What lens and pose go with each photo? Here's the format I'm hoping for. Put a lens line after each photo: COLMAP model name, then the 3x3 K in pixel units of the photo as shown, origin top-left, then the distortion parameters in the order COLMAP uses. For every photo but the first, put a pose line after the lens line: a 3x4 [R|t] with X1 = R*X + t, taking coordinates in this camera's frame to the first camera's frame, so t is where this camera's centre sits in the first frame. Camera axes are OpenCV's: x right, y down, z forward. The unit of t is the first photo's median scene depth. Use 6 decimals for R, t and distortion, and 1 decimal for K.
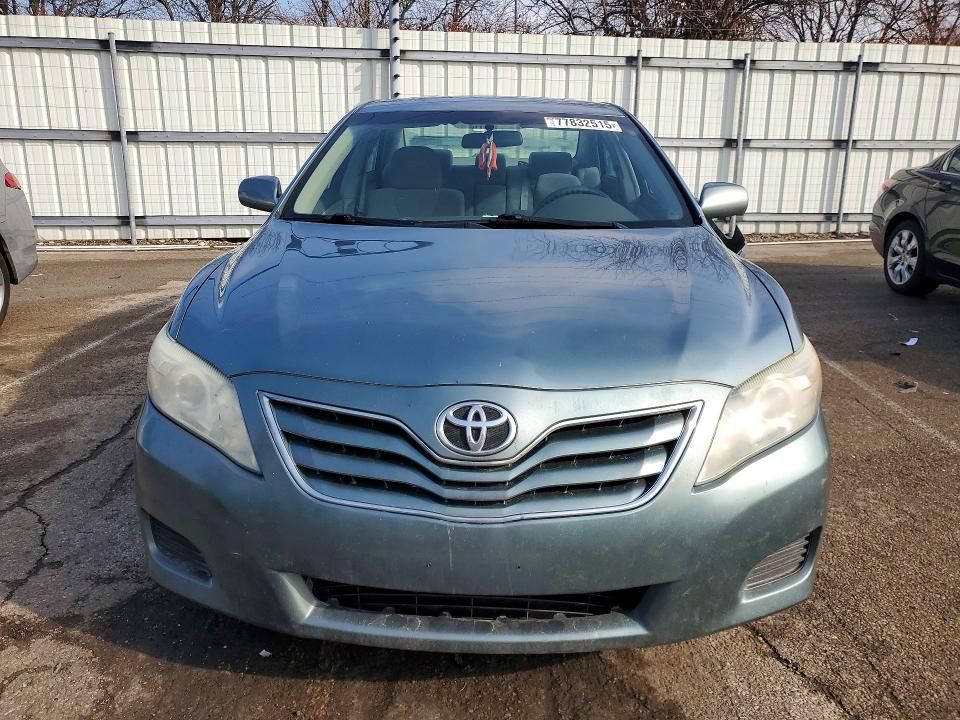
lens RADIAL K [[748.8, 0, 478.7], [0, 748.8, 360.3], [0, 0, 1]] dist [0.002808, 0.013548]
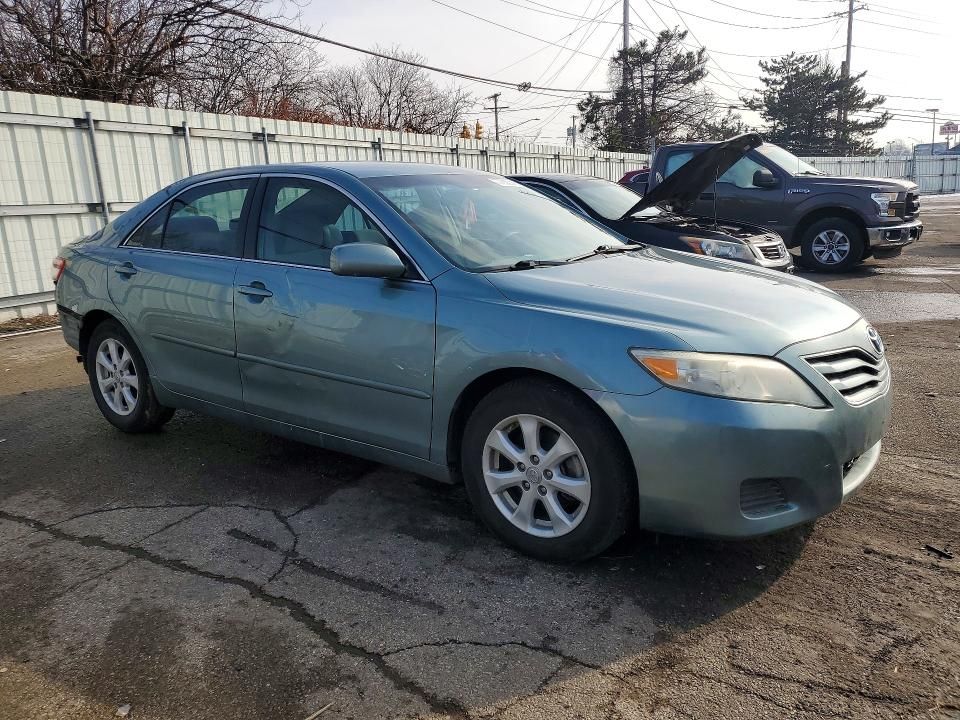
lens RADIAL K [[748.8, 0, 478.9], [0, 748.8, 363.3], [0, 0, 1]] dist [0.002808, 0.013548]
pose [[0.562442, -0.212871, 0.798965, -0.328954], [0.273153, 0.959876, 0.063453, -0.037531], [-0.780414, 0.182551, 0.598021, 0.111843]]
